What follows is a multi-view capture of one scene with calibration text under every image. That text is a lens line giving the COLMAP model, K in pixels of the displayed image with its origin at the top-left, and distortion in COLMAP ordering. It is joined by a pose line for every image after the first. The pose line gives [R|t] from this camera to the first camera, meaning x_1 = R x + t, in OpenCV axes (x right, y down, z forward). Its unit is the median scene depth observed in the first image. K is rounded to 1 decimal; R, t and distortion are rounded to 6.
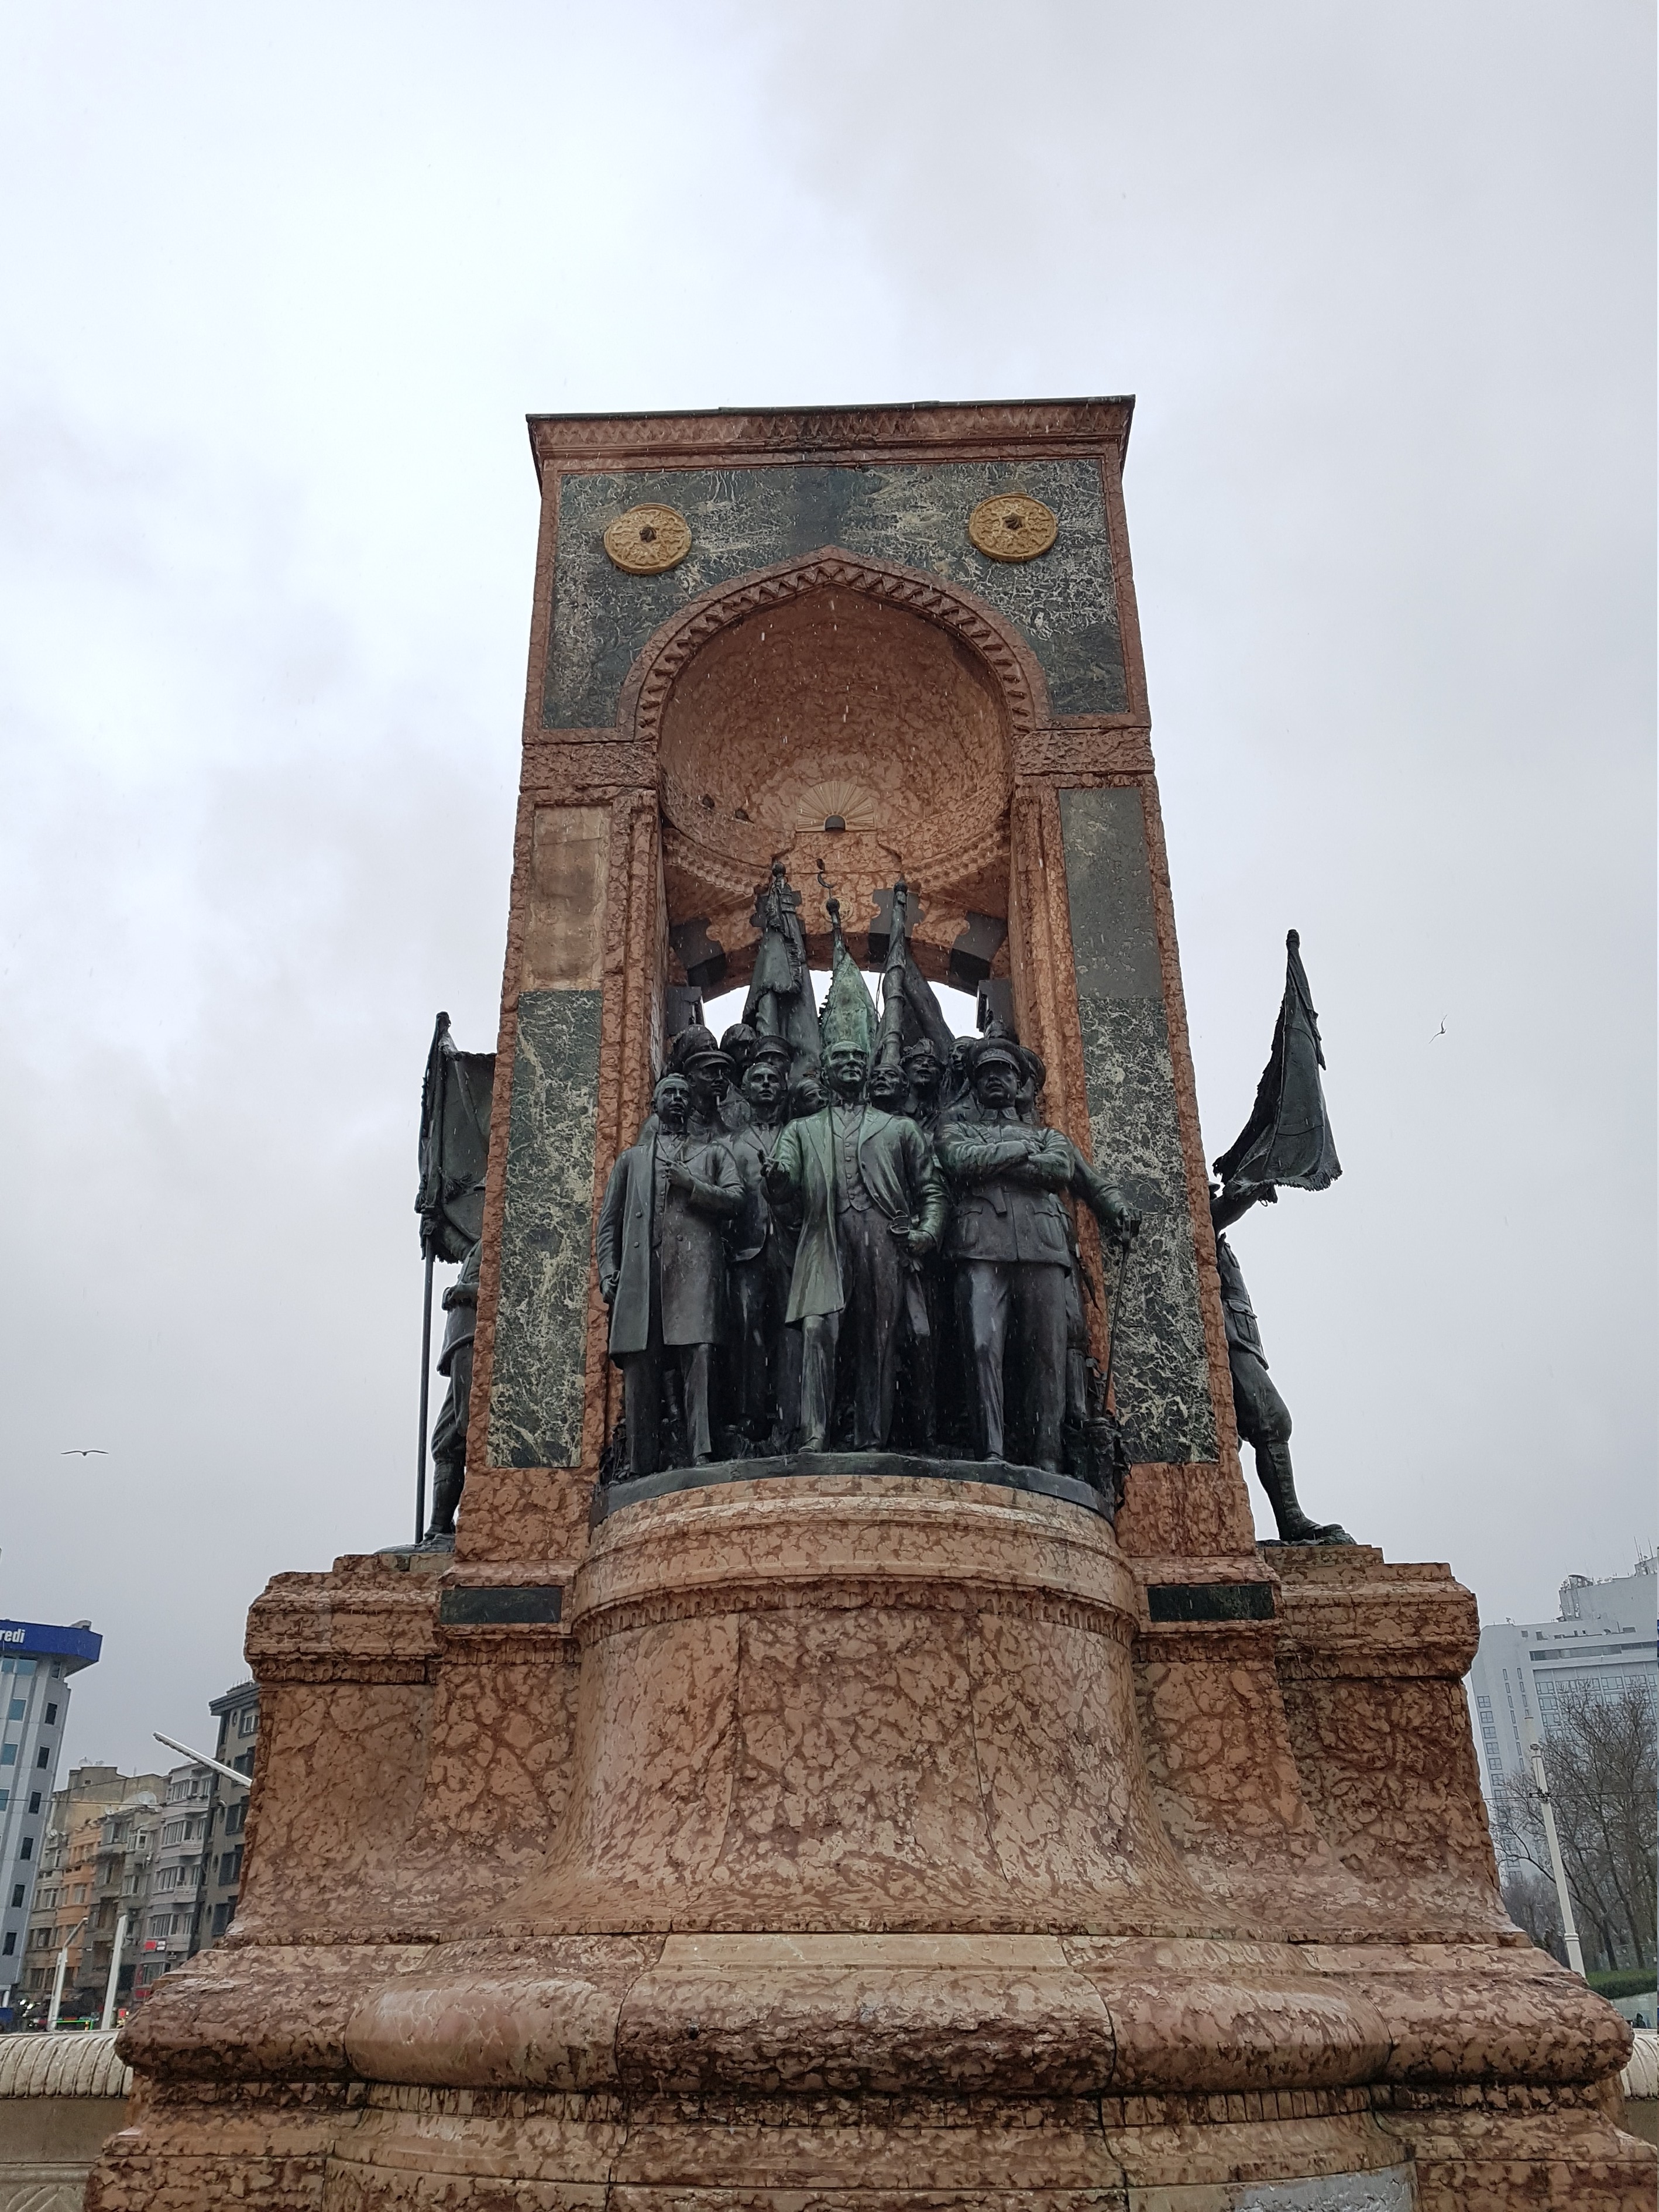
lens RADIAL K [[1647.3, 0, 827.7], [0, 1647.3, 1201.0], [0, 0, 1]] dist [0.042180, 0.002089]
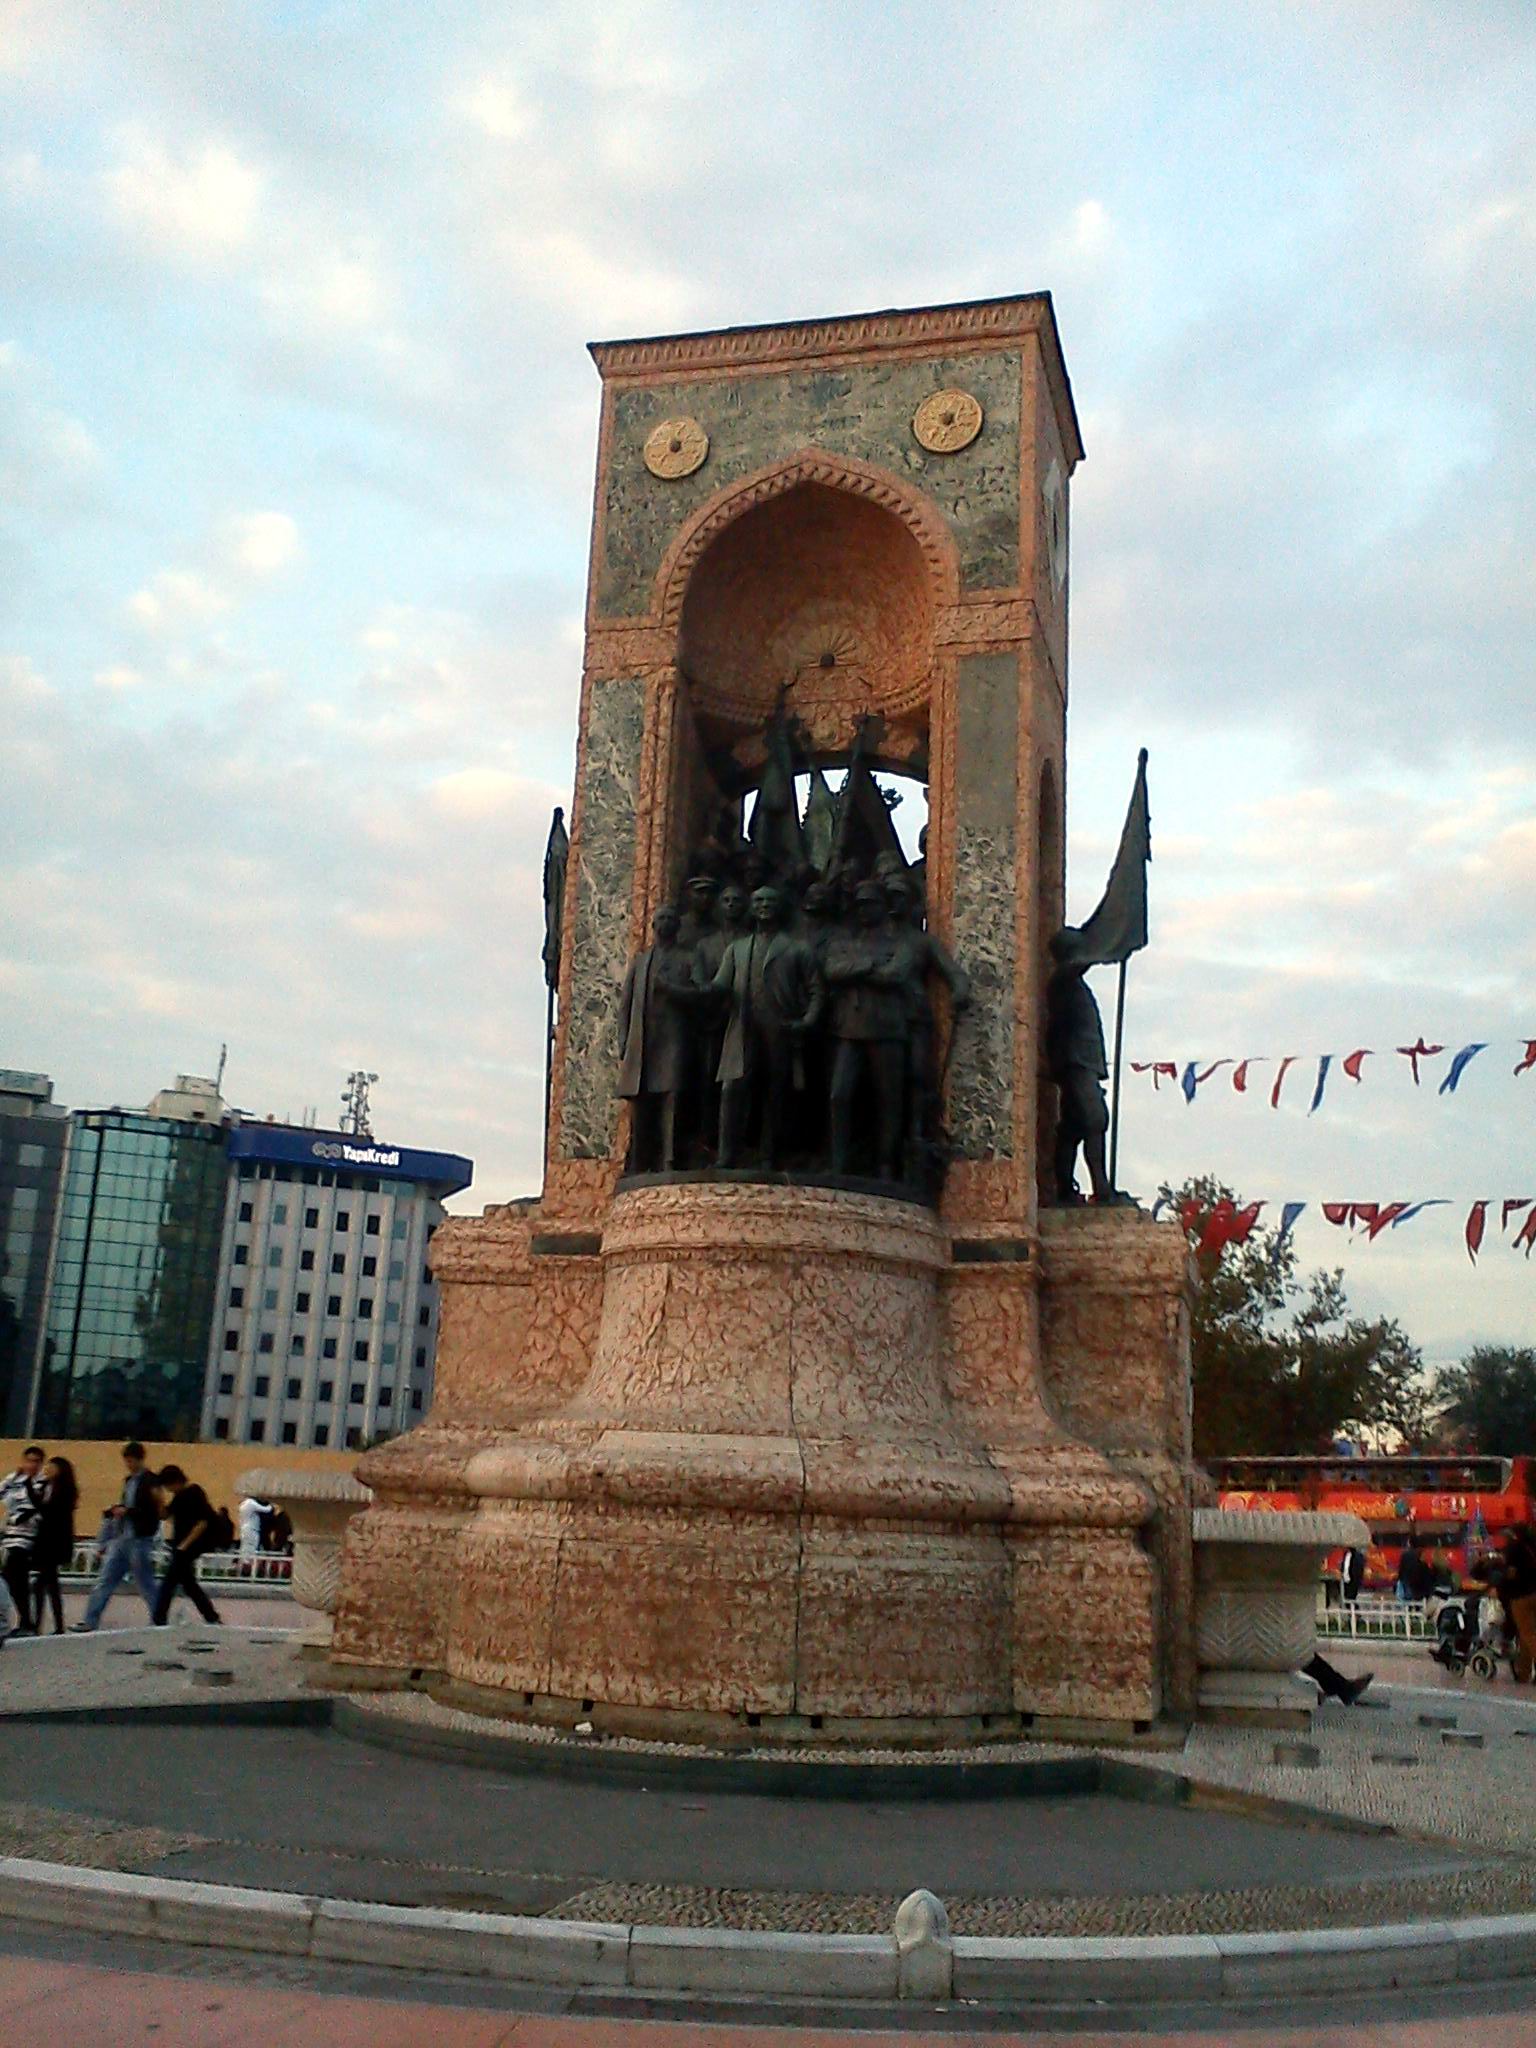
lens RADIAL K [[1568.4, 0, 766.0], [0, 1568.4, 1078.0], [0, 0, 1]] dist [0.064780, 0.009186]
pose [[0.981351, -0.005235, -0.192154, 0.305920], [0.040589, 0.982734, 0.180516, -0.197475], [0.187891, -0.184949, 0.964620, -0.453453]]
